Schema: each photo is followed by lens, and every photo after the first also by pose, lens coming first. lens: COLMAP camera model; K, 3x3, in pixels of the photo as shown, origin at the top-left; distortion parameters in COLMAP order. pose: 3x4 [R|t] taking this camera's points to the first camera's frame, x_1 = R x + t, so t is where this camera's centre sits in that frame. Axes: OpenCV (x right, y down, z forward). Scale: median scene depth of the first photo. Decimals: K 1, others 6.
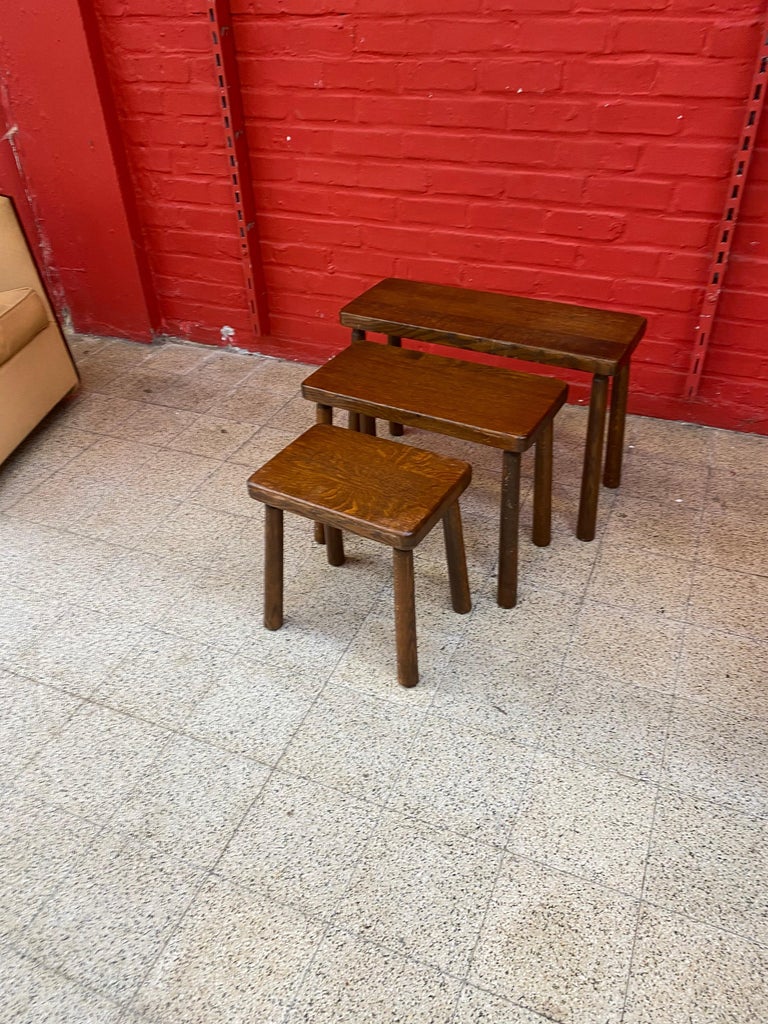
lens RADIAL K [[792.0, 0, 378.0], [0, 792.0, 515.6], [0, 0, 1]] dist [0.007665, -0.011575]
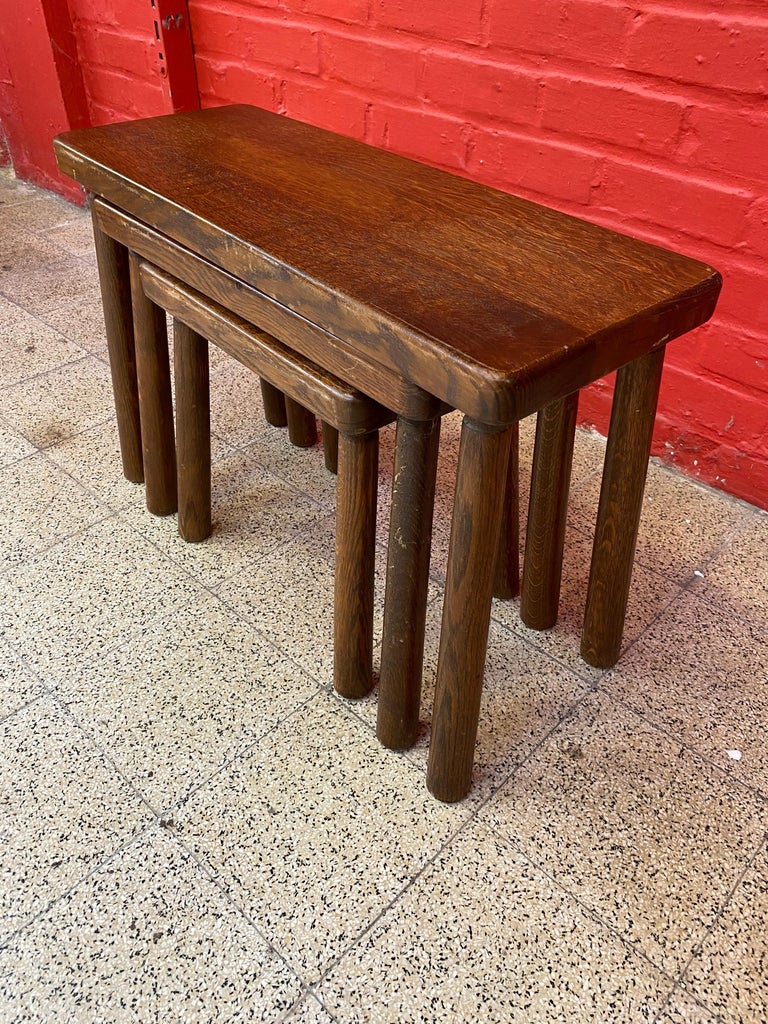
lens RADIAL K [[792.0, 0, 386.3], [0, 792.0, 504.1], [0, 0, 1]] dist [0.007665, -0.011575]
pose [[0.934045, 0.261874, -0.242863, 0.262654], [-0.248255, 0.964901, 0.085652, -0.125118], [0.256768, -0.019711, 0.966272, 0.535970]]
